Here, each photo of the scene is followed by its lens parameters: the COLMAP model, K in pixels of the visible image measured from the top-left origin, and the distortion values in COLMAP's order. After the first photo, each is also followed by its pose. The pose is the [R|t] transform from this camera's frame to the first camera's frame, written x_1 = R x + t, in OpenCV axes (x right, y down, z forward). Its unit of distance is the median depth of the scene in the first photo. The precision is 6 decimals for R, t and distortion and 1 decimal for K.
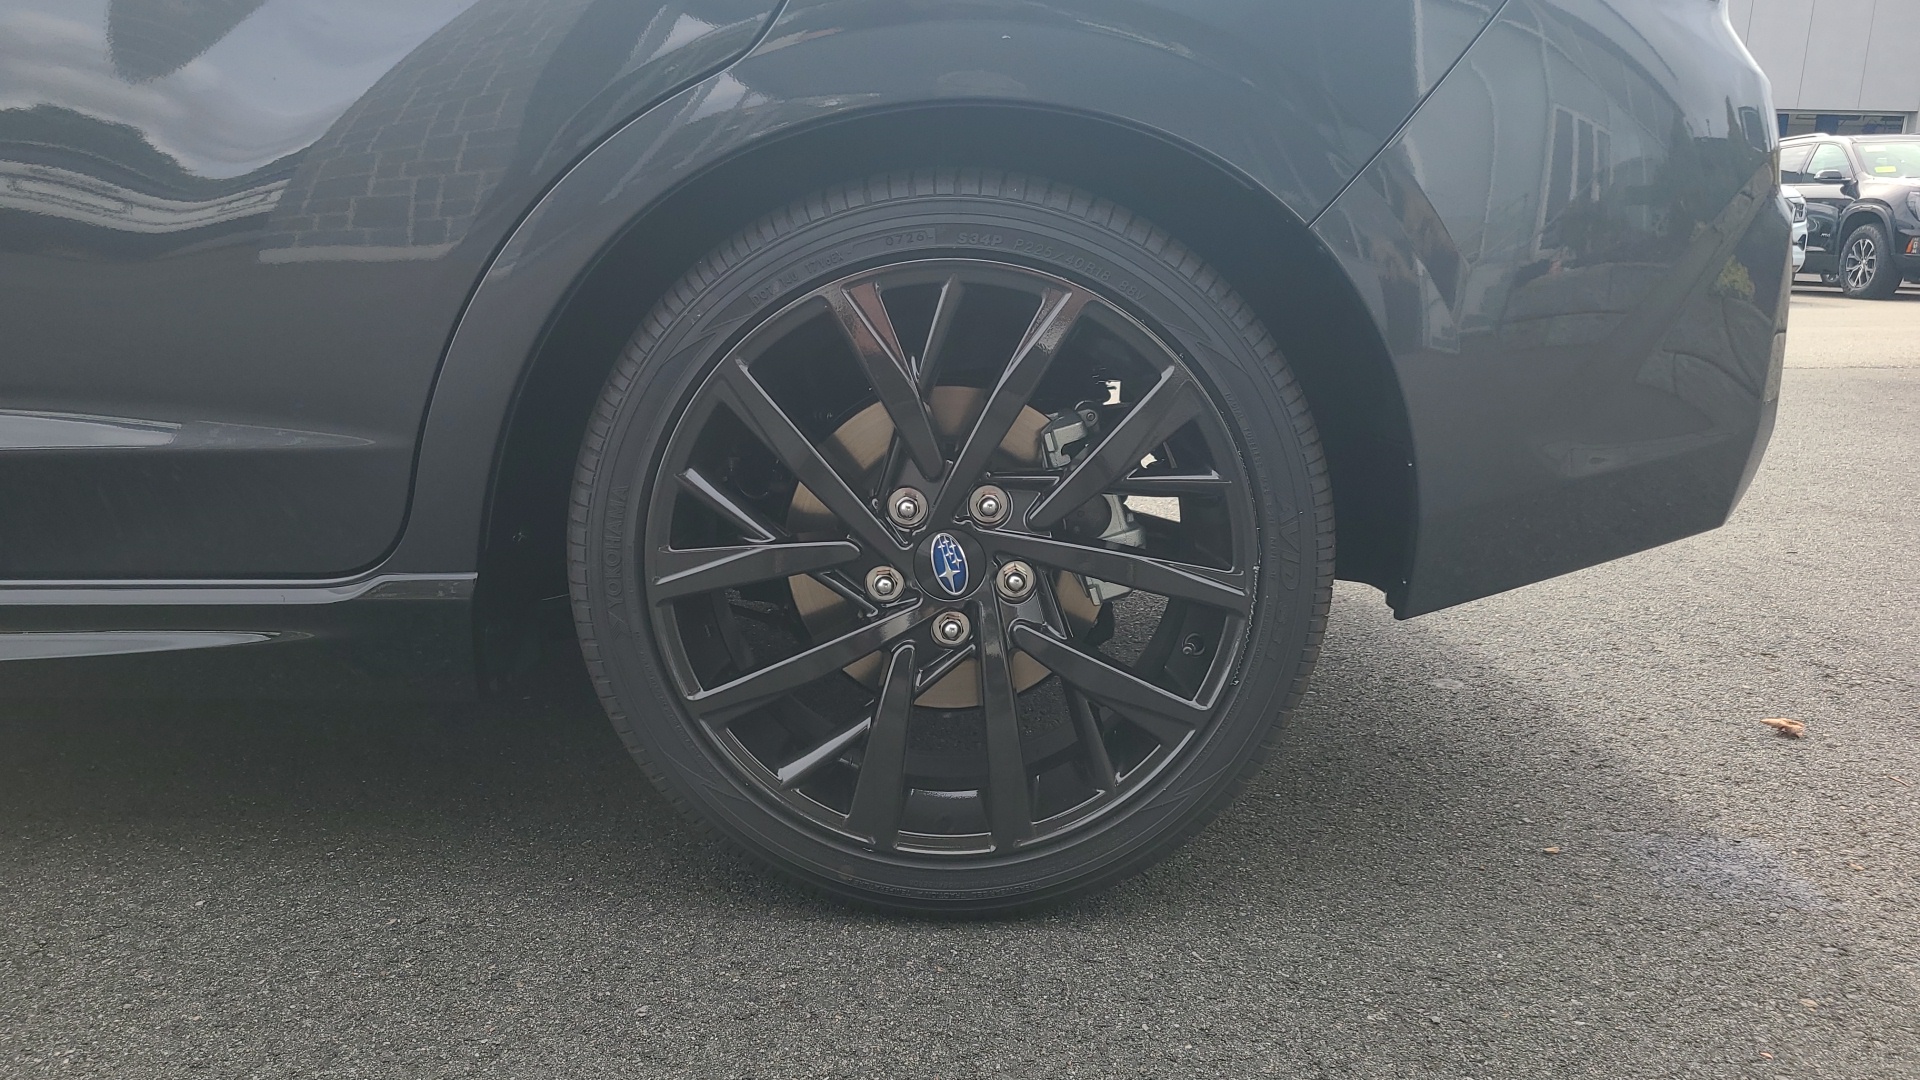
lens RADIAL K [[1463.1, 0, 909.6], [0, 1463.1, 540.4], [0, 0, 1]] dist [0.004829, -0.003728]
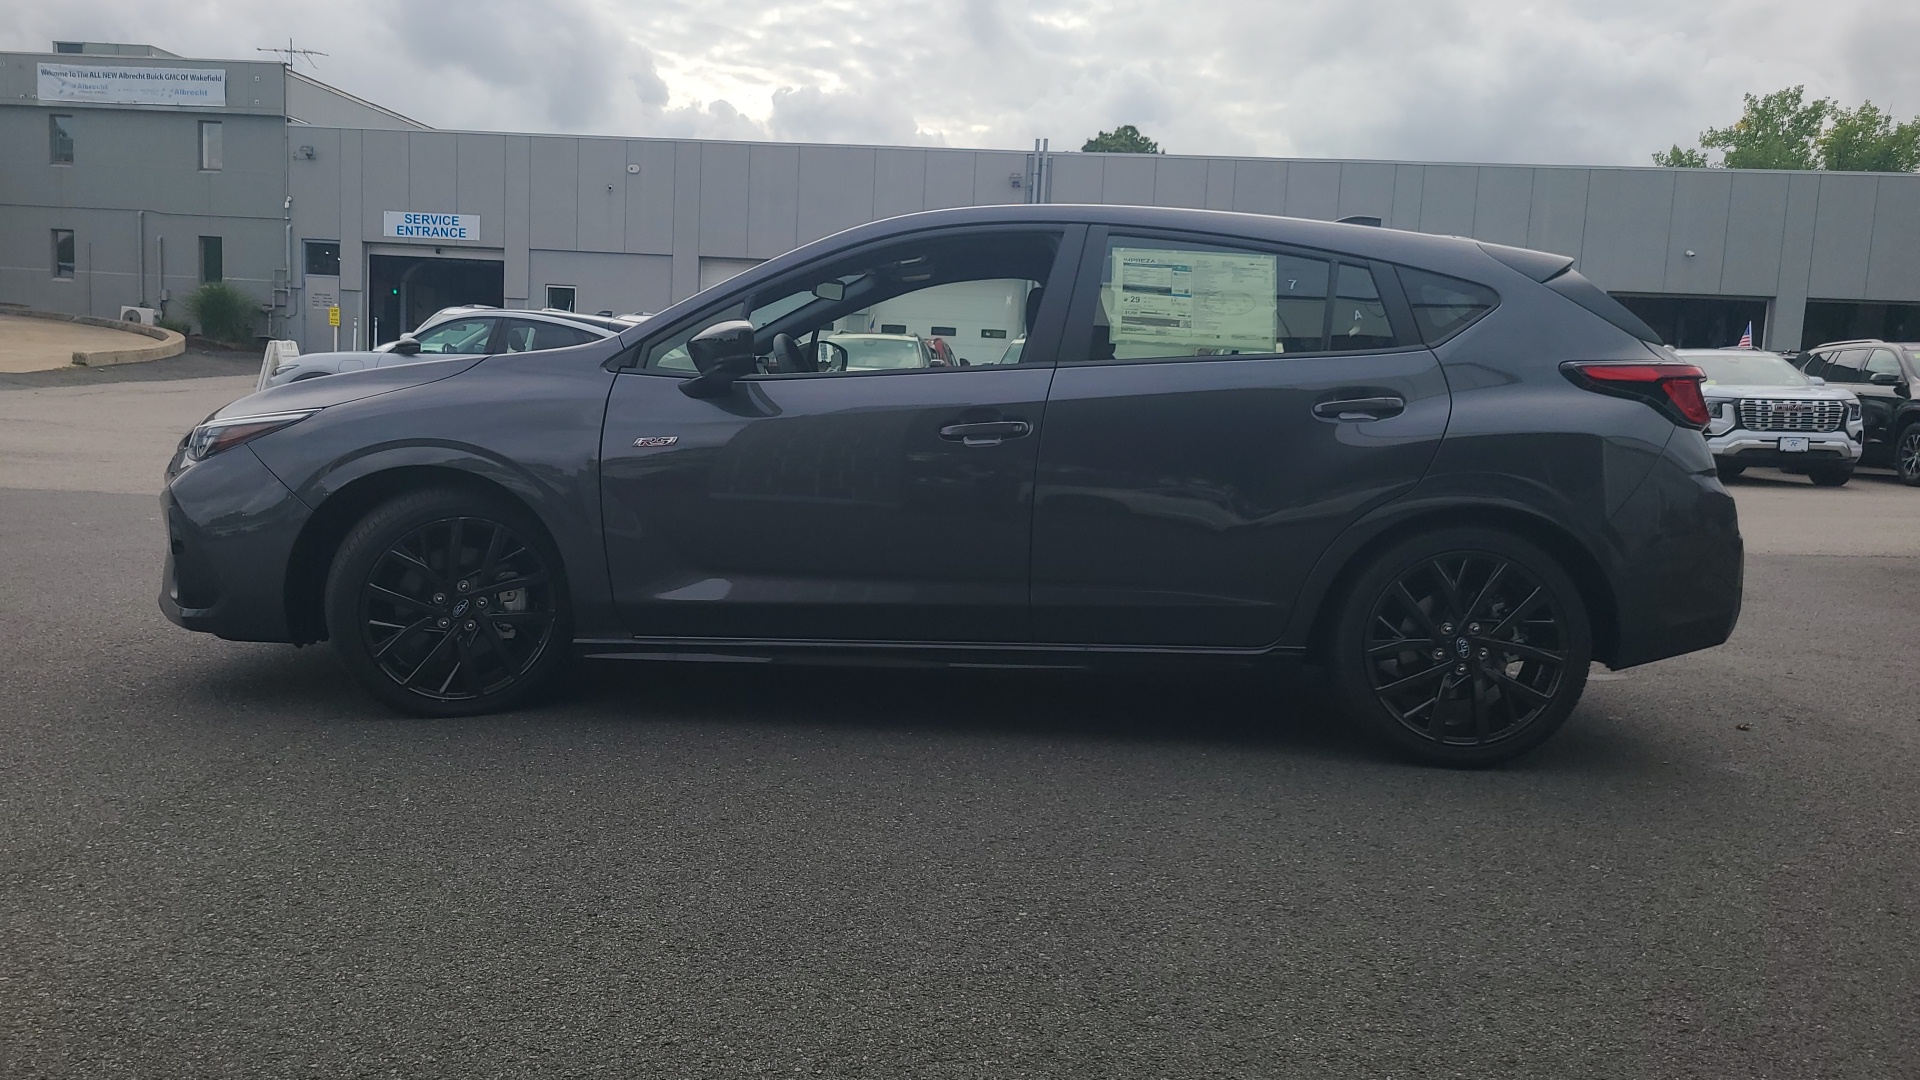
lens RADIAL K [[1463.1, 0, 909.6], [0, 1463.1, 540.4], [0, 0, 1]] dist [0.004829, -0.003728]
pose [[0.998659, 0.021518, -0.047079, -0.890153], [-0.026109, 0.994728, -0.099174, 0.114364], [0.044697, 0.100270, 0.993956, -1.902924]]
